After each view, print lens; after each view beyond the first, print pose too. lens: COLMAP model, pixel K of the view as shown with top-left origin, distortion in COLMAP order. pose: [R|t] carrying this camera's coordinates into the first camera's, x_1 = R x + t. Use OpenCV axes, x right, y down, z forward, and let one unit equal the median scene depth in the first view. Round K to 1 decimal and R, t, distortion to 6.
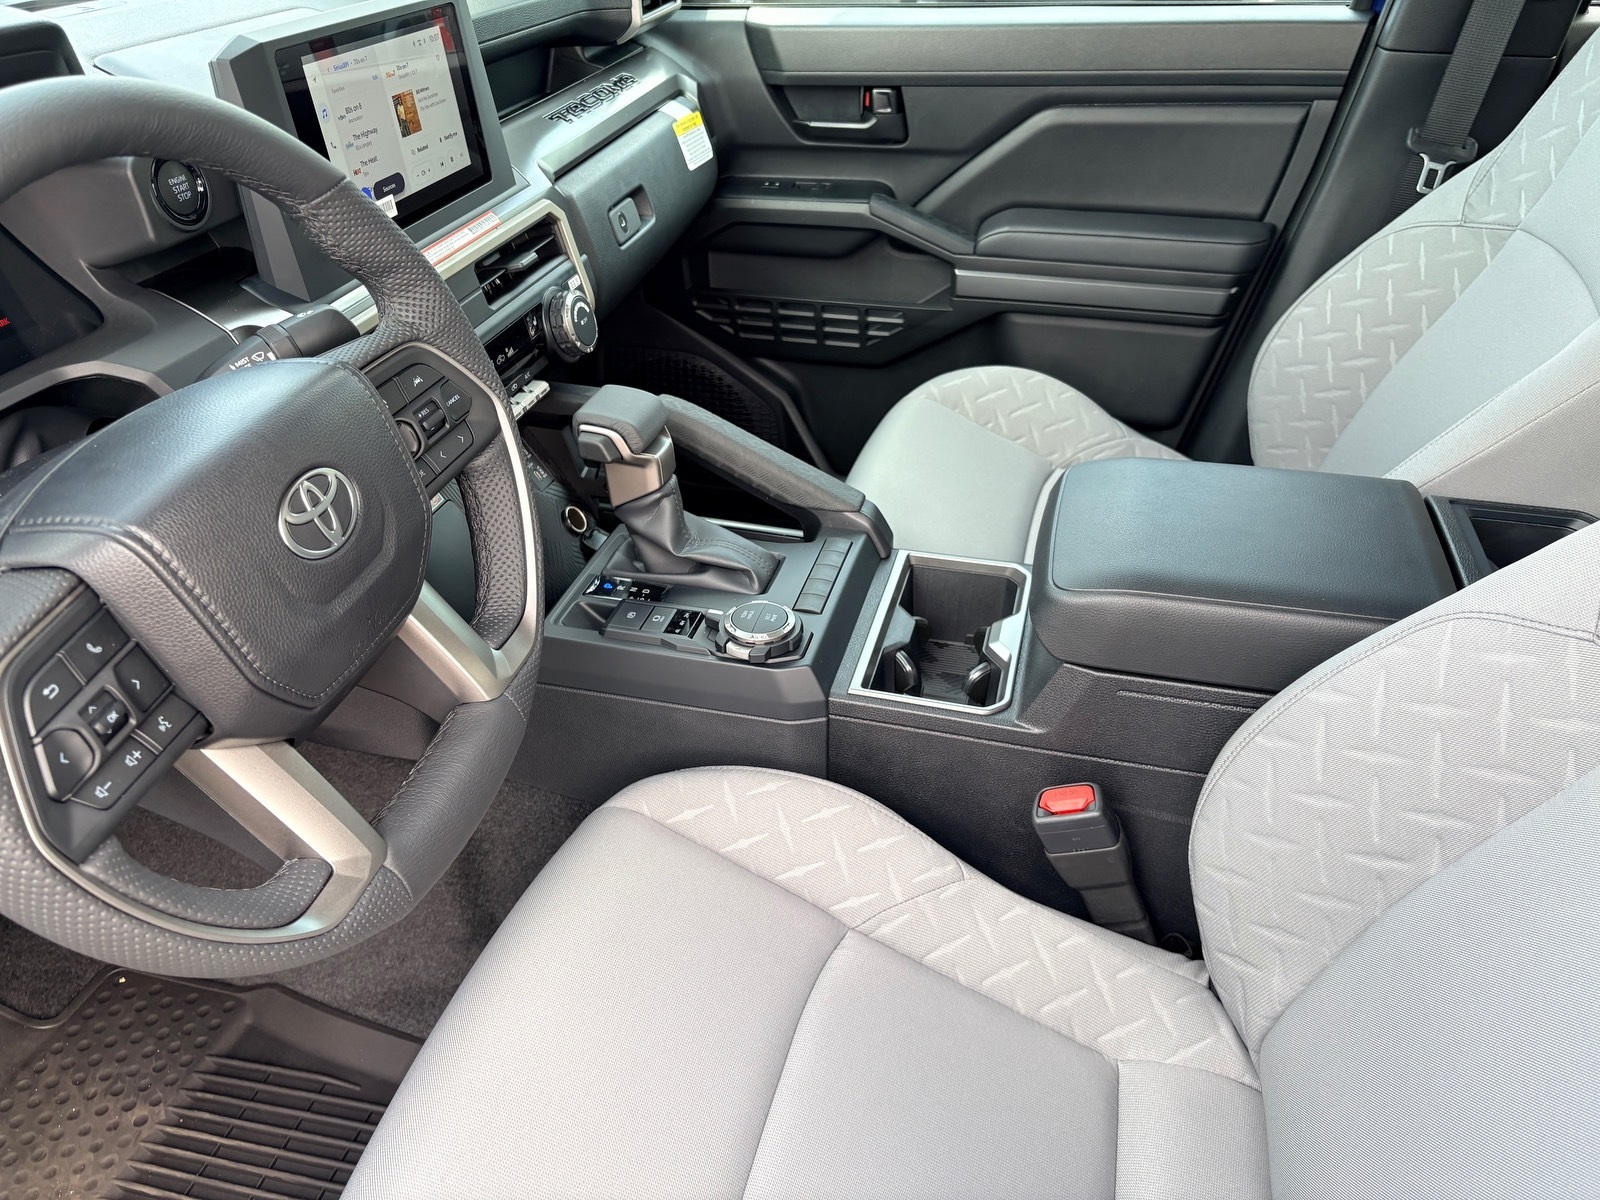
lens RADIAL K [[1219.1, 0, 794.3], [0, 1219.1, 593.0], [0, 0, 1]] dist [0.035458, -0.040043]
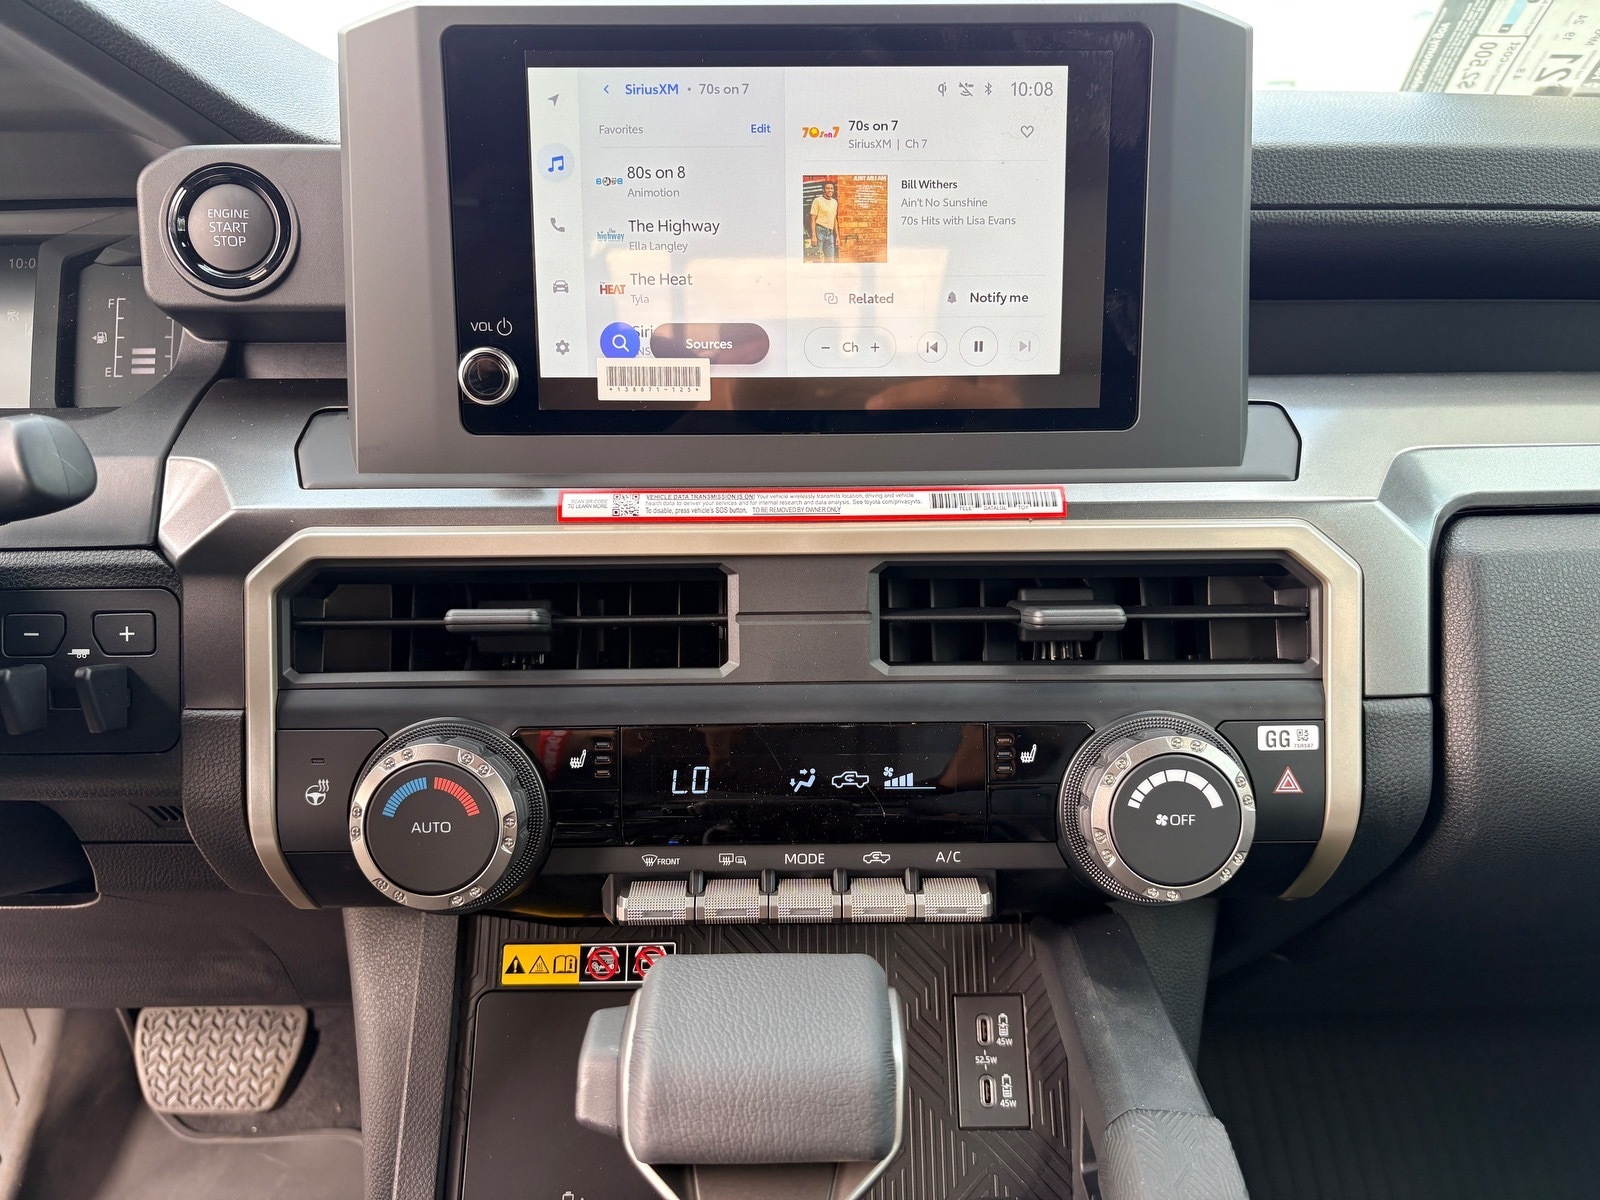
lens RADIAL K [[1219.1, 0, 808.7], [0, 1219.1, 599.1], [0, 0, 1]] dist [0.035458, -0.040043]
pose [[0.266596, 0.259291, -0.928275, 0.143955], [-0.515636, 0.852076, 0.089919, -0.295890], [0.814276, 0.454680, 0.360860, 0.866427]]
